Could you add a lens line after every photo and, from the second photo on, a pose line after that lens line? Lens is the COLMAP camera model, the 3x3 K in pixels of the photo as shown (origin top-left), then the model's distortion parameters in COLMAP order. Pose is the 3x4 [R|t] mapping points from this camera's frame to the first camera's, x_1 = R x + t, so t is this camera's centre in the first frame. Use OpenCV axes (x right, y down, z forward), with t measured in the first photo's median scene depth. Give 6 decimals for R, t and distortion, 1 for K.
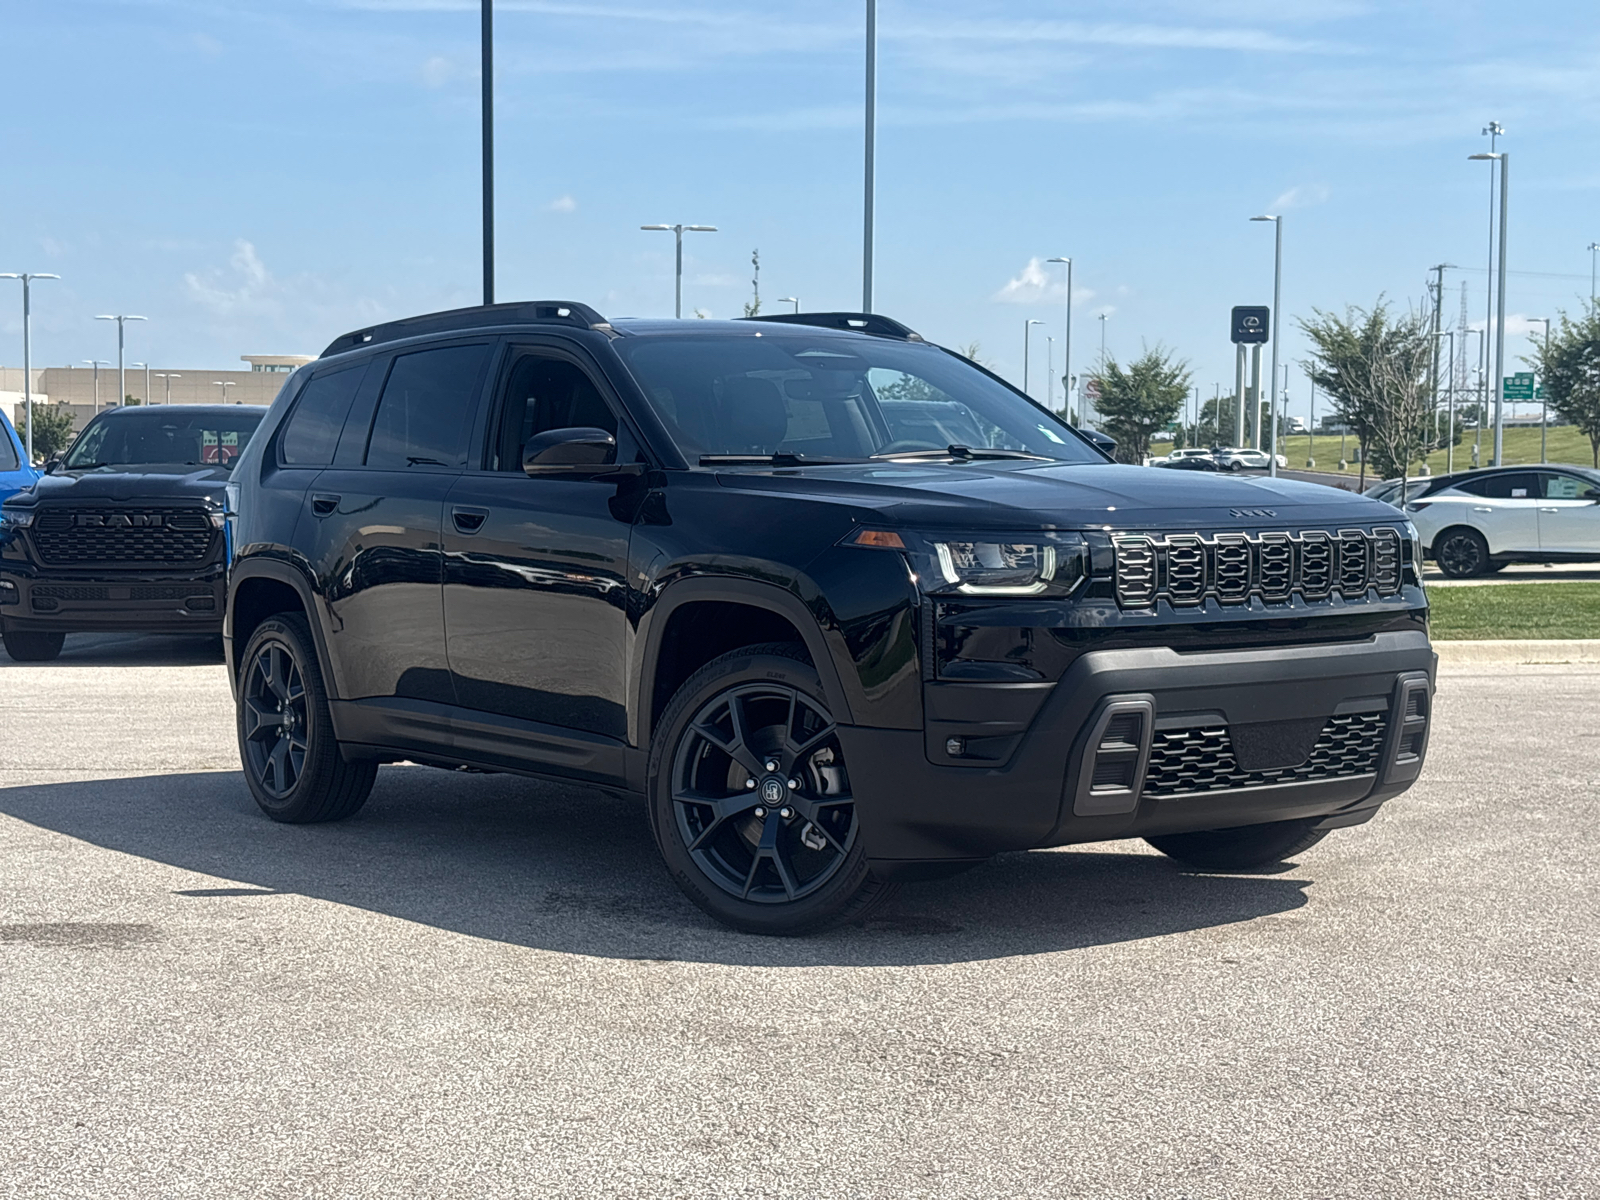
lens RADIAL K [[2408.0, 0, 800.0], [0, 2408.0, 600.0], [0, 0, 1]] dist [0.206396, -0.877889]
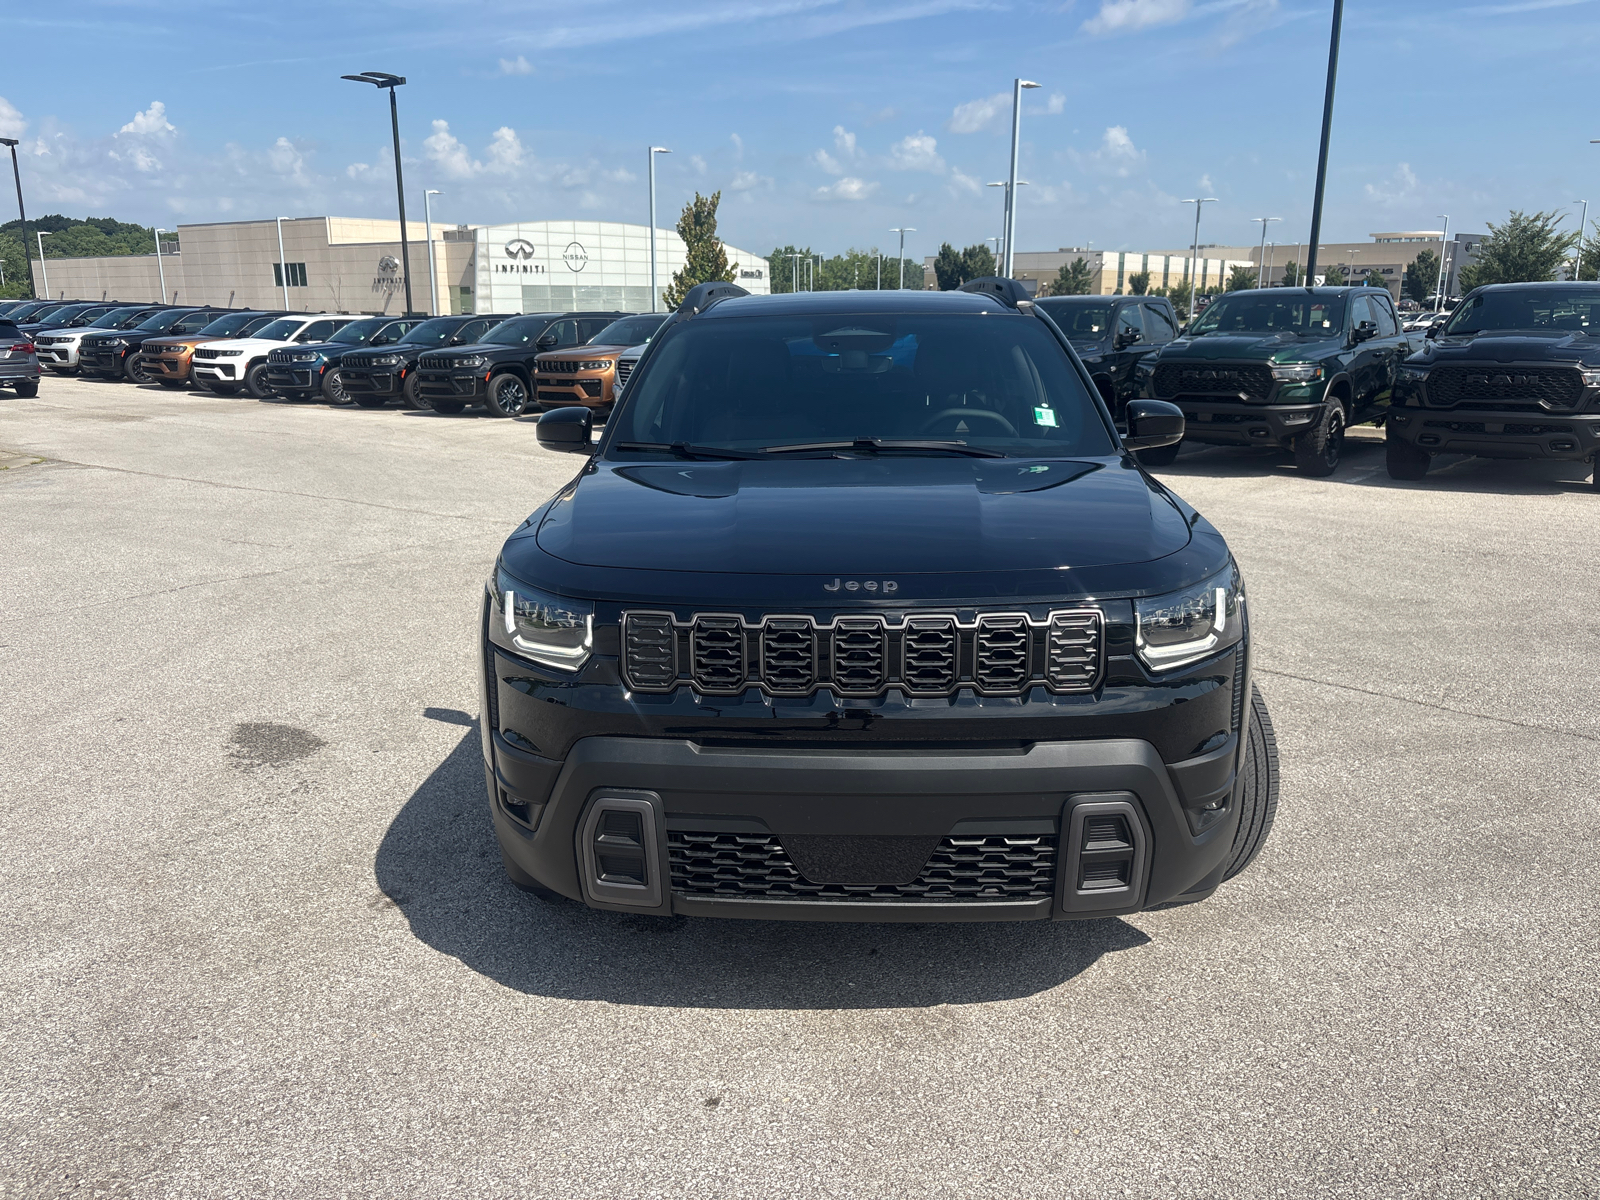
lens RADIAL K [[1220.2, 0, 800.0], [0, 1220.2, 600.0], [0, 0, 1]] dist [0.068609, -0.080977]
pose [[0.789883, 0.137327, -0.597684, 0.404350], [-0.024601, 0.980916, 0.192868, -0.106574], [0.612764, -0.137640, 0.778188, 0.635438]]
